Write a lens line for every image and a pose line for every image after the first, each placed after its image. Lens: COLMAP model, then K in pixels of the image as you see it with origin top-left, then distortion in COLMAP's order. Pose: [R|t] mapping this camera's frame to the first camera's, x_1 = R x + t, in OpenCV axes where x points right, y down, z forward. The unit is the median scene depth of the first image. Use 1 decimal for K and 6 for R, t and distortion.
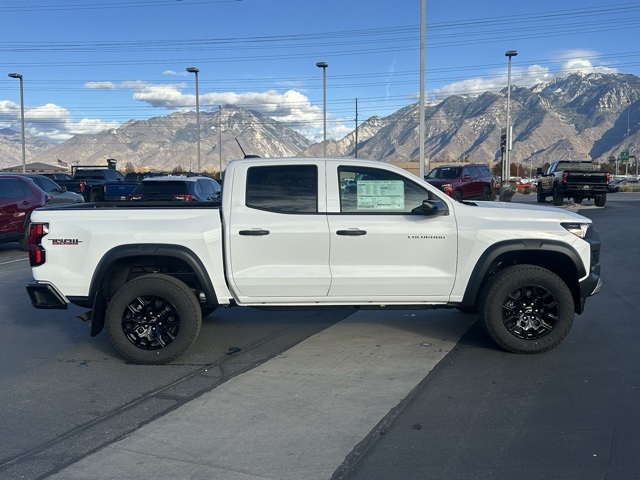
lens RADIAL K [[635.1, 0, 320.5], [0, 635.1, 237.9], [0, 0, 1]] dist [0.040913, 0.000000]
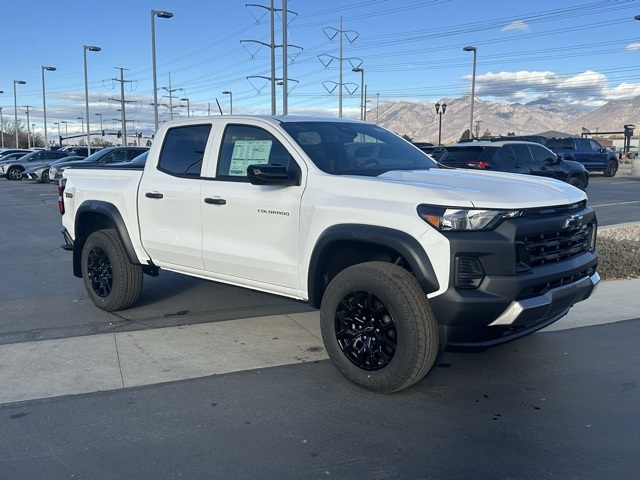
lens RADIAL K [[635.1, 0, 321.8], [0, 635.1, 239.0], [0, 0, 1]] dist [0.040913, 0.000000]
pose [[0.710015, 0.097072, -0.697464, 0.757445], [-0.061413, 0.995215, 0.075995, -0.031497], [0.701504, -0.011125, 0.712579, 0.474256]]
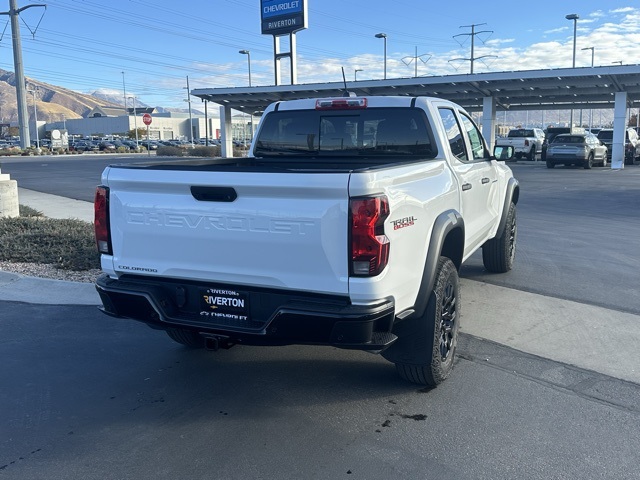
lens RADIAL K [[635.1, 0, 317.3], [0, 635.1, 243.8], [0, 0, 1]] dist [0.040913, 0.000000]
pose [[0.409579, -0.139936, 0.901478, -0.936337], [0.086429, 0.989673, 0.114359, -0.046394], [-0.908172, 0.031075, 0.417443, 0.818283]]
